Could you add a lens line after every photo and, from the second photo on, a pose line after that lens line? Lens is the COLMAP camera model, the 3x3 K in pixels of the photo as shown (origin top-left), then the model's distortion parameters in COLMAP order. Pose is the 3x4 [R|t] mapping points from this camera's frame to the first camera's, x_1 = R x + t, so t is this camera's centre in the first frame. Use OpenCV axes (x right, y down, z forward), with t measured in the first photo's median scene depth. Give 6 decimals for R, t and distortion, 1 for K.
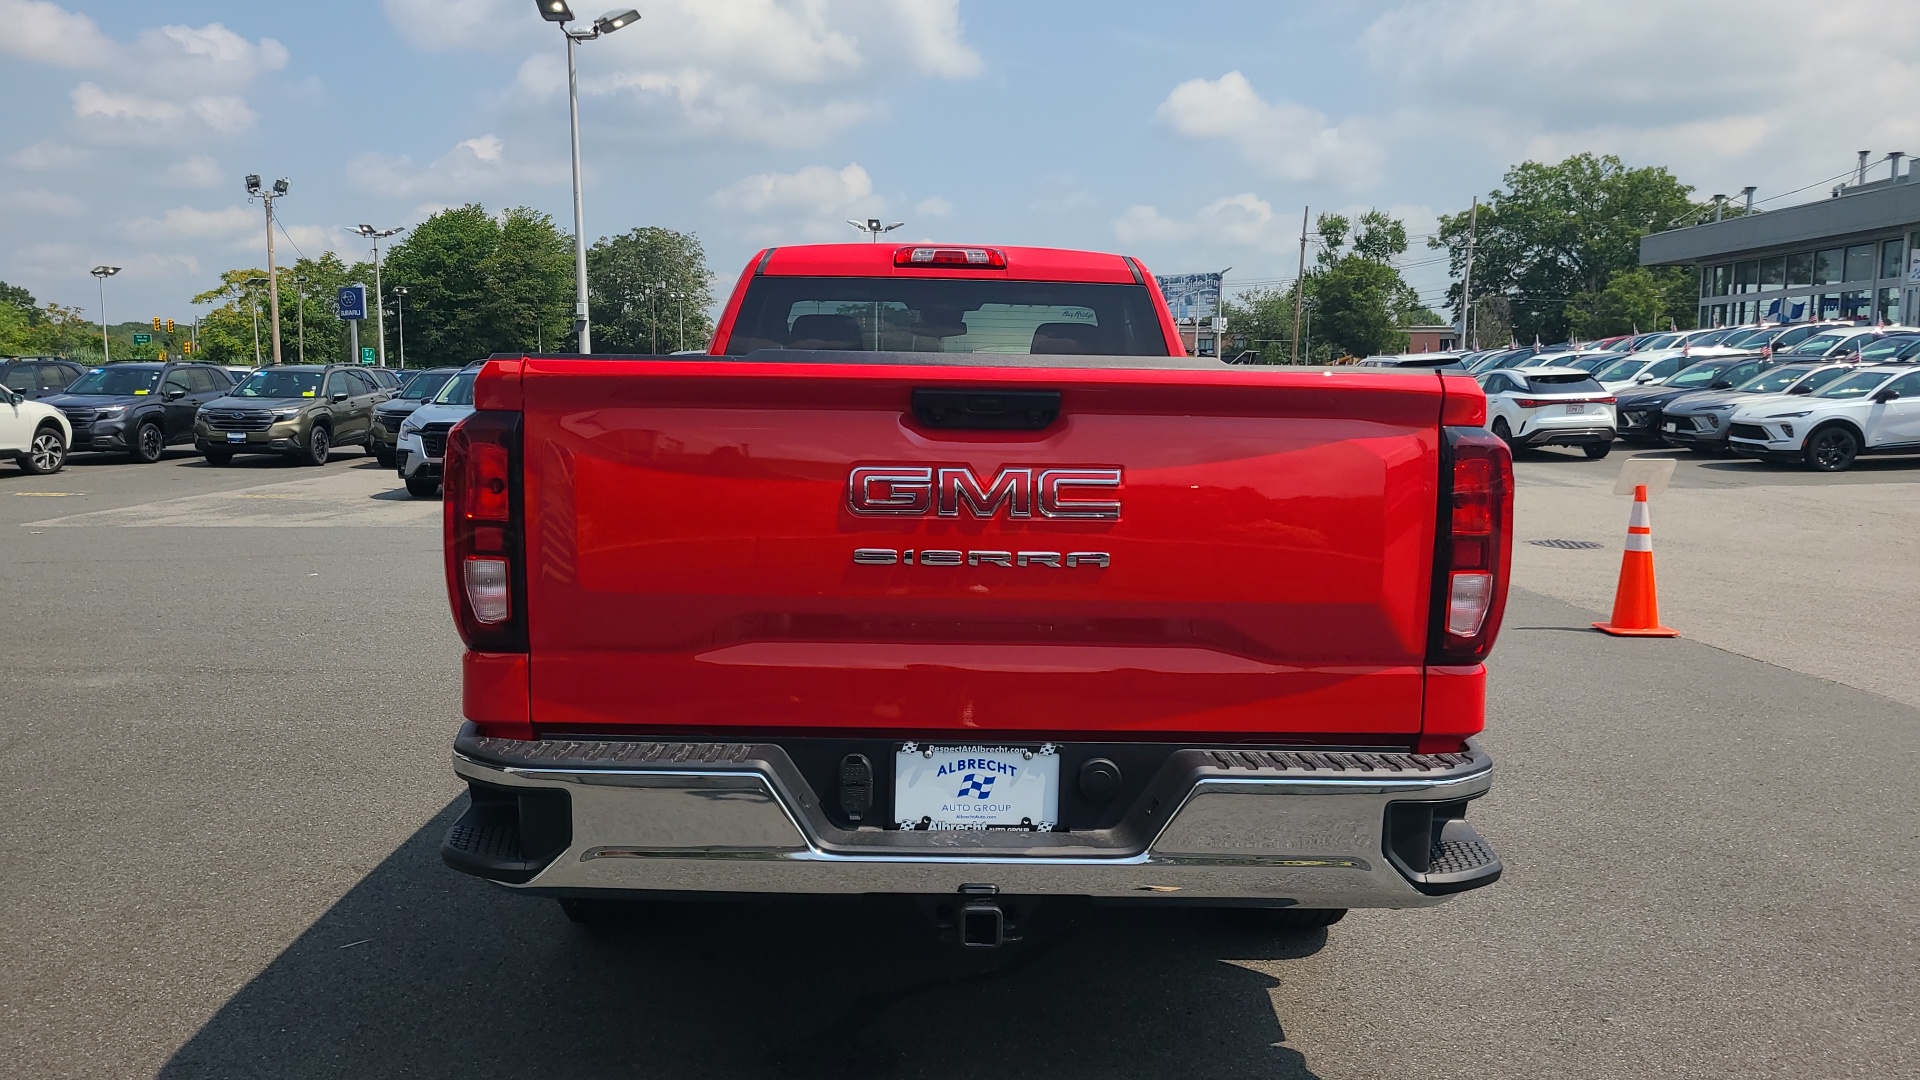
lens RADIAL K [[1460.5, 0, 942.0], [0, 1460.5, 530.9], [0, 0, 1]] dist [0.049367, -0.033726]
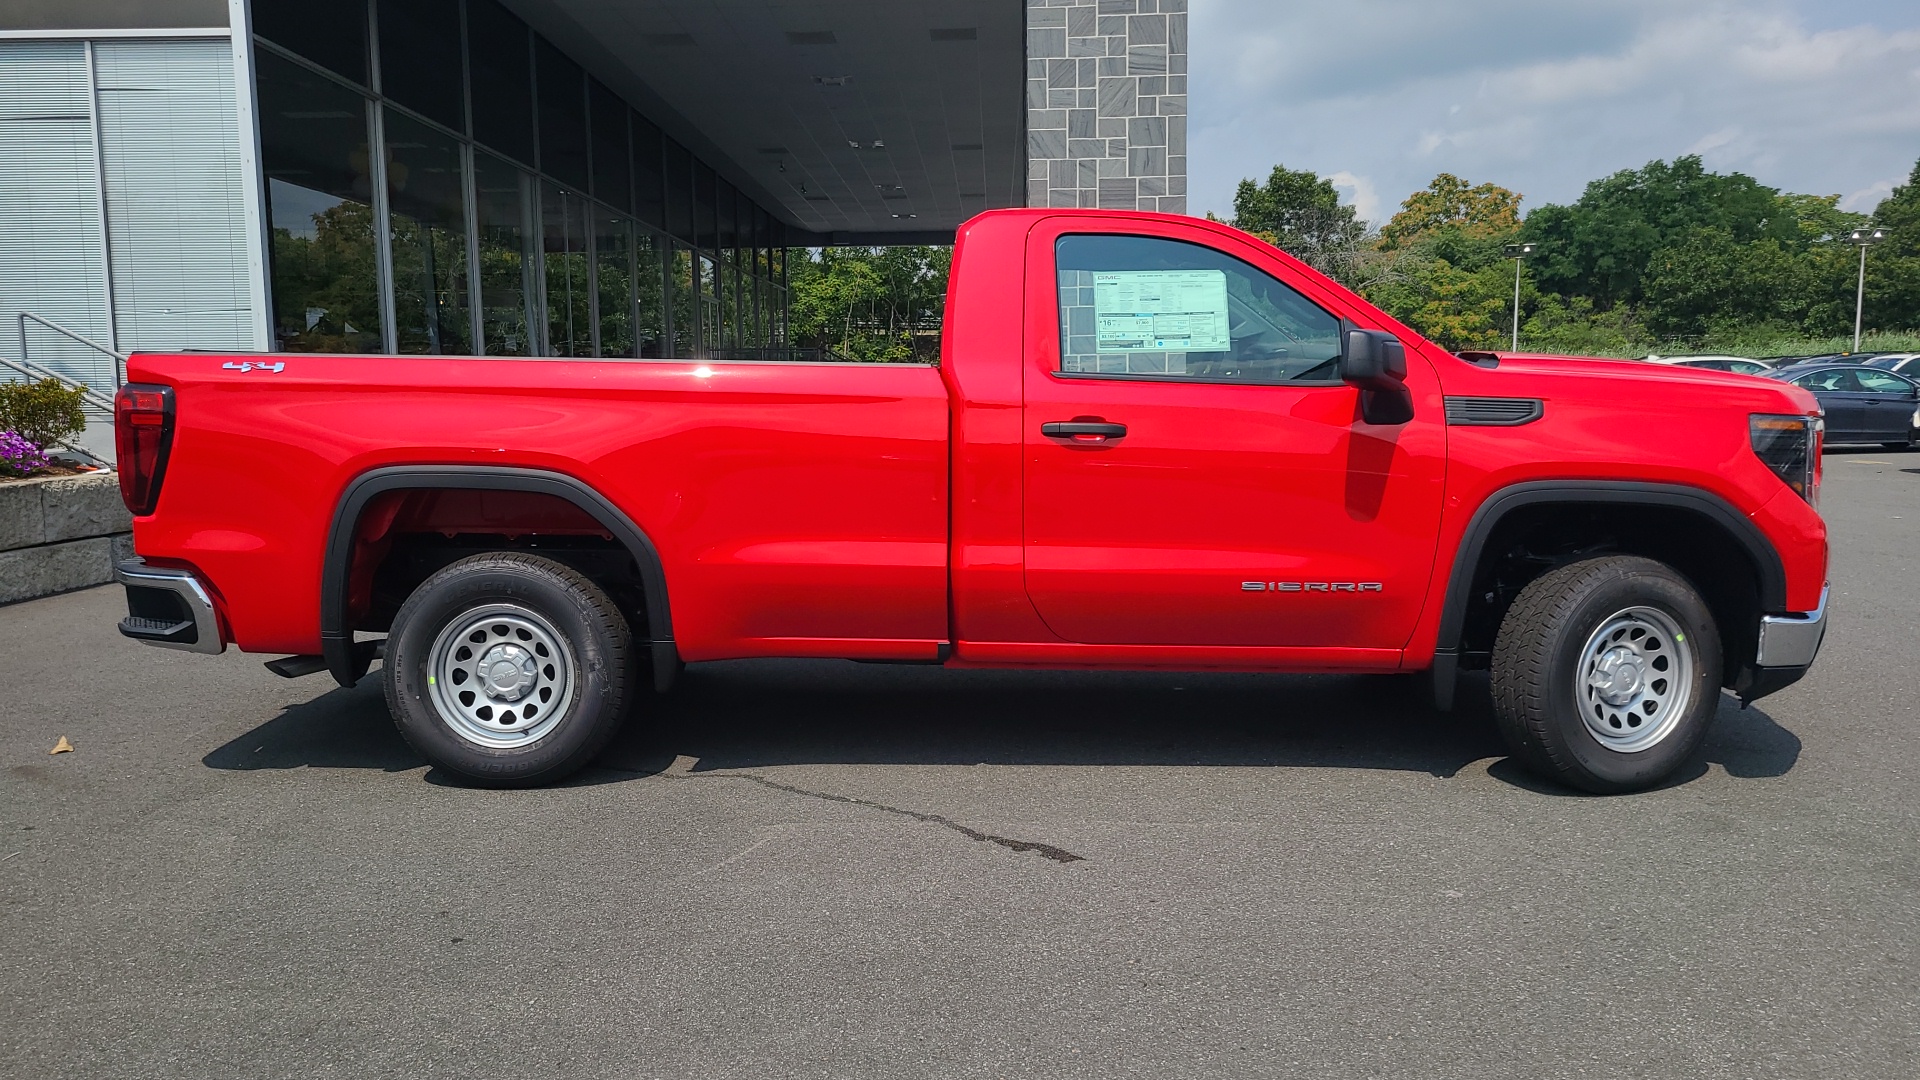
lens RADIAL K [[1460.5, 0, 962.6], [0, 1460.5, 546.6], [0, 0, 1]] dist [0.049367, -0.033726]
pose [[-0.062653, 0.099753, -0.993038, 0.199605], [-0.086486, 0.990707, 0.104975, -0.014063], [0.994281, 0.092461, -0.053444, 0.200068]]
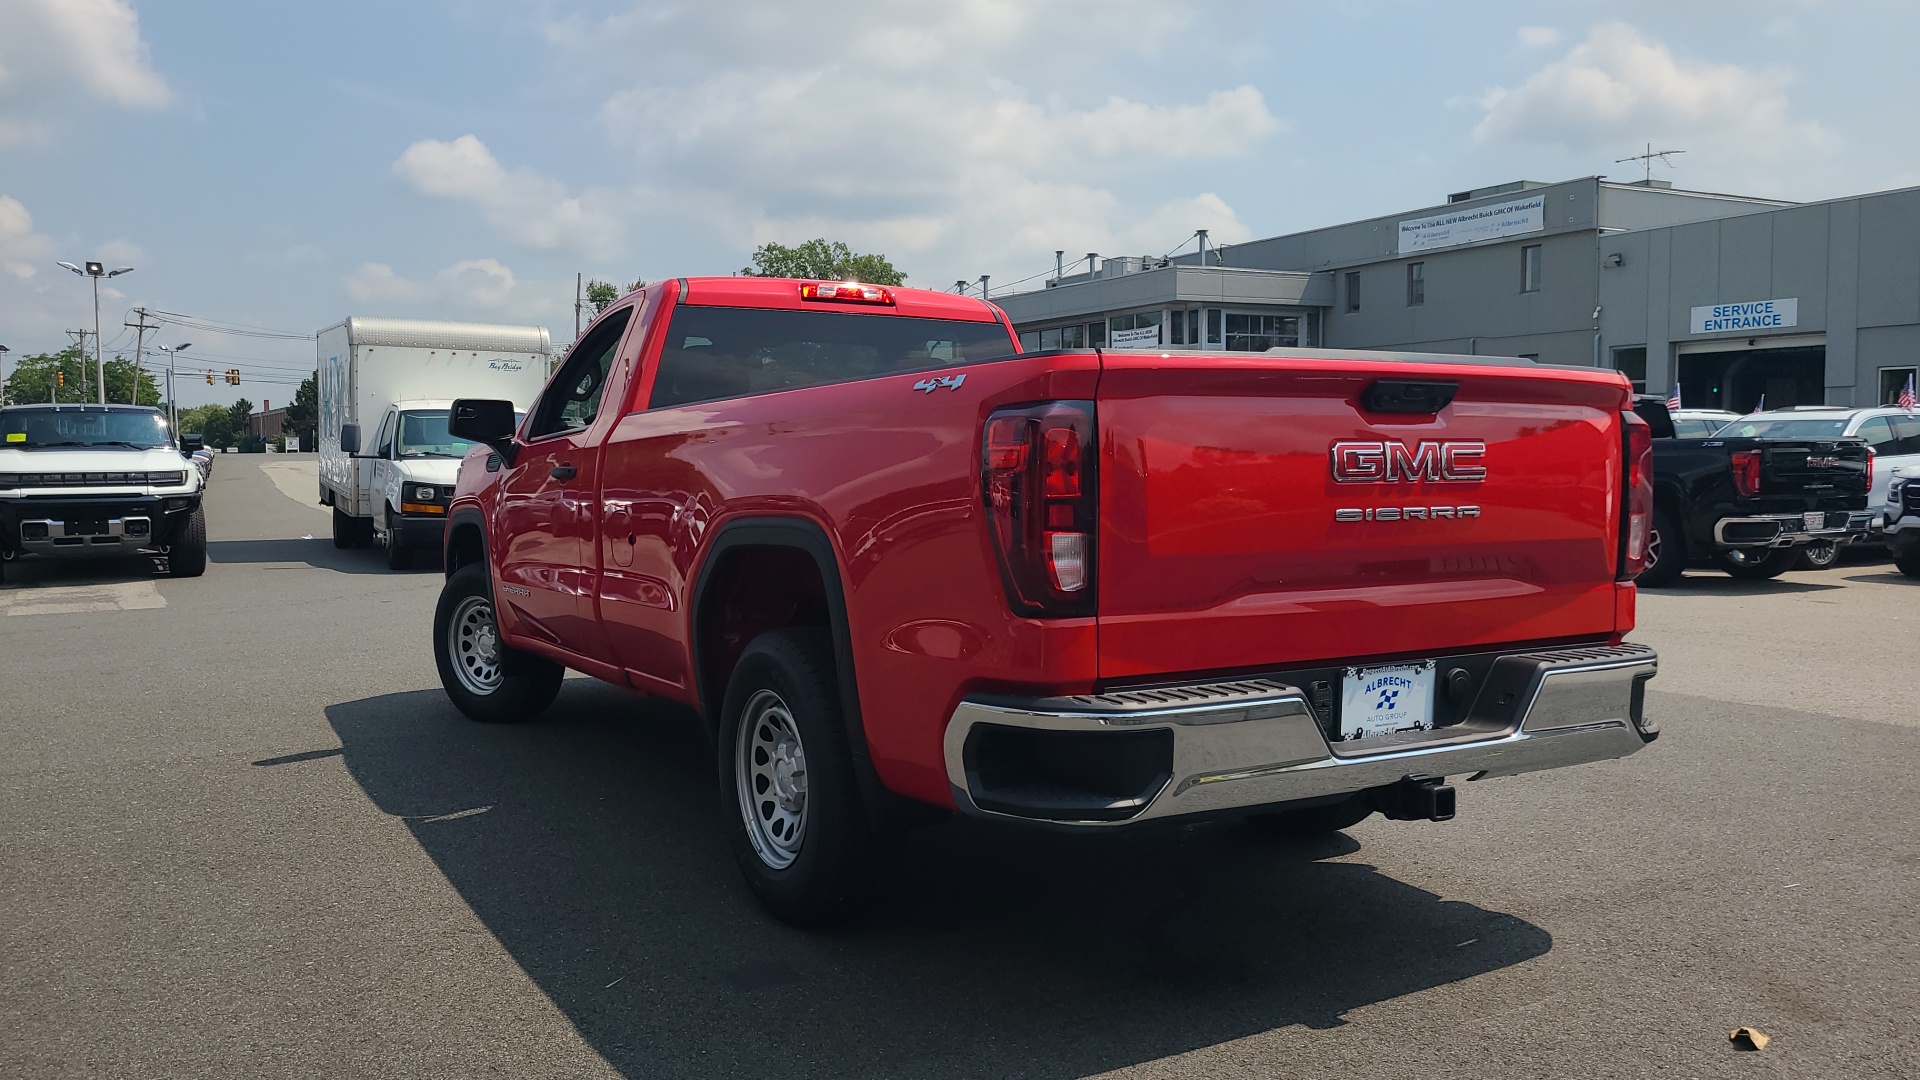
lens RADIAL K [[1460.5, 0, 945.3], [0, 1460.5, 534.1], [0, 0, 1]] dist [0.049367, -0.033726]
pose [[0.873478, -0.042191, 0.485033, -0.085671], [0.062966, 0.997661, -0.026609, 0.004094], [-0.482775, 0.053783, 0.874091, 0.007511]]
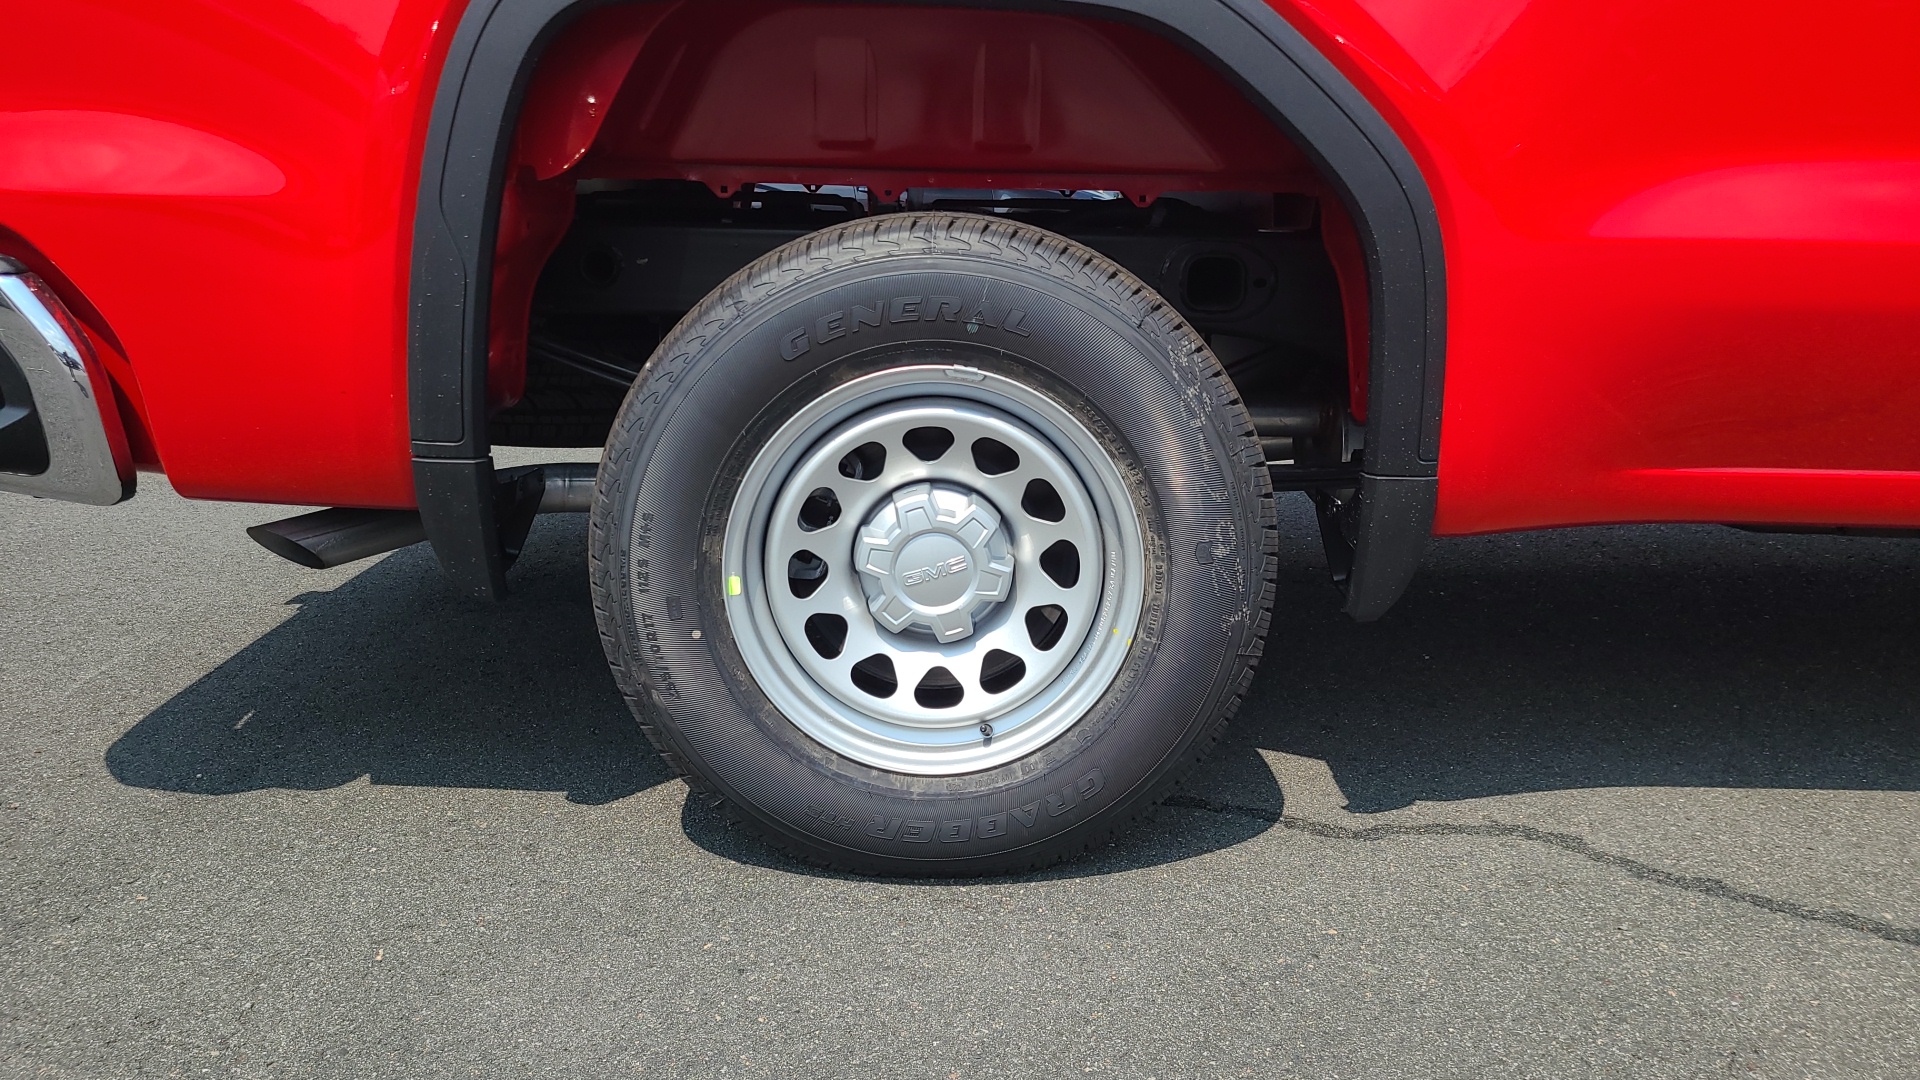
lens RADIAL K [[1460.5, 0, 969.3], [0, 1460.5, 541.6], [0, 0, 1]] dist [0.049367, -0.033726]
pose [[-0.049437, 0.216321, -0.975070, 0.093114], [-0.095857, 0.970729, 0.220218, 0.008742], [0.994167, 0.104354, -0.027255, 0.142423]]
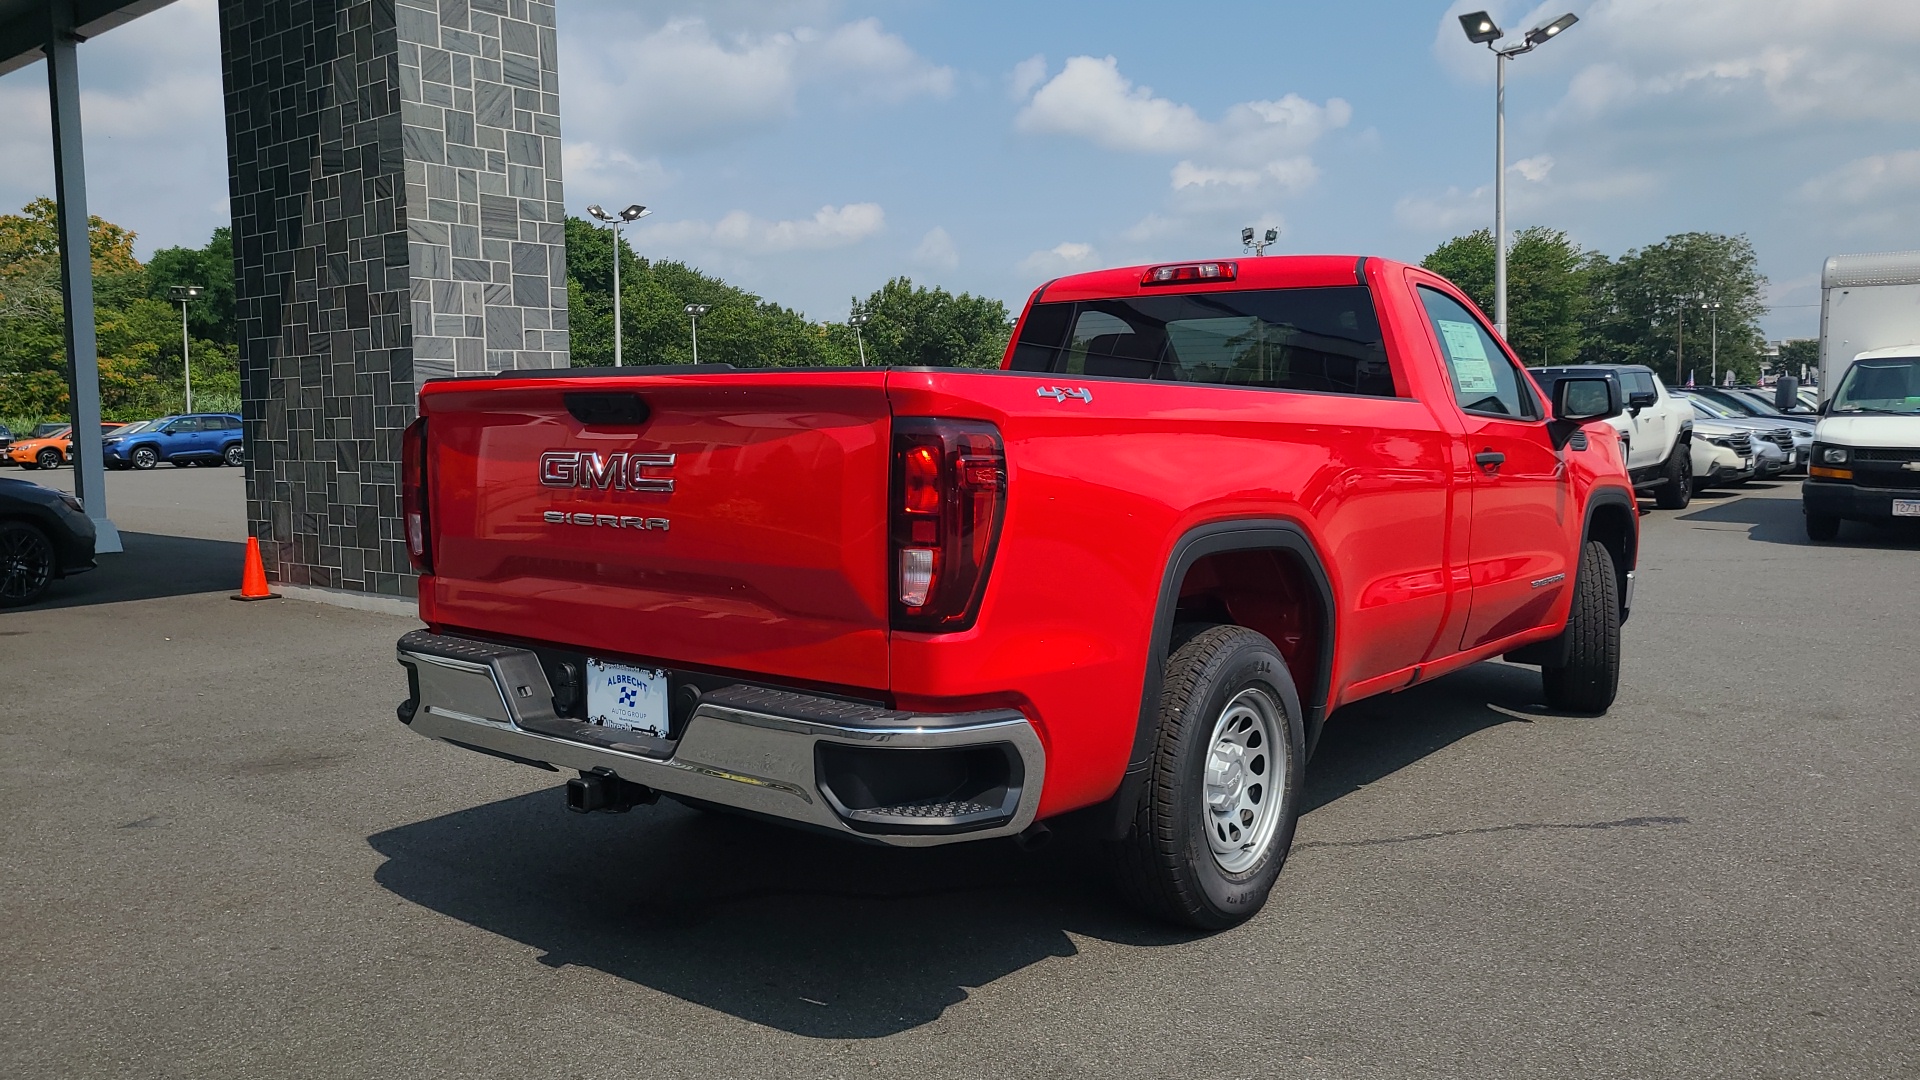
lens RADIAL K [[1460.5, 0, 925.1], [0, 1460.5, 513.9], [0, 0, 1]] dist [0.049367, -0.033726]
pose [[0.761181, 0.023053, -0.648130, 0.101311], [-0.043337, 0.998942, -0.015365, 0.001838], [0.647090, 0.039783, 0.761375, 0.015684]]
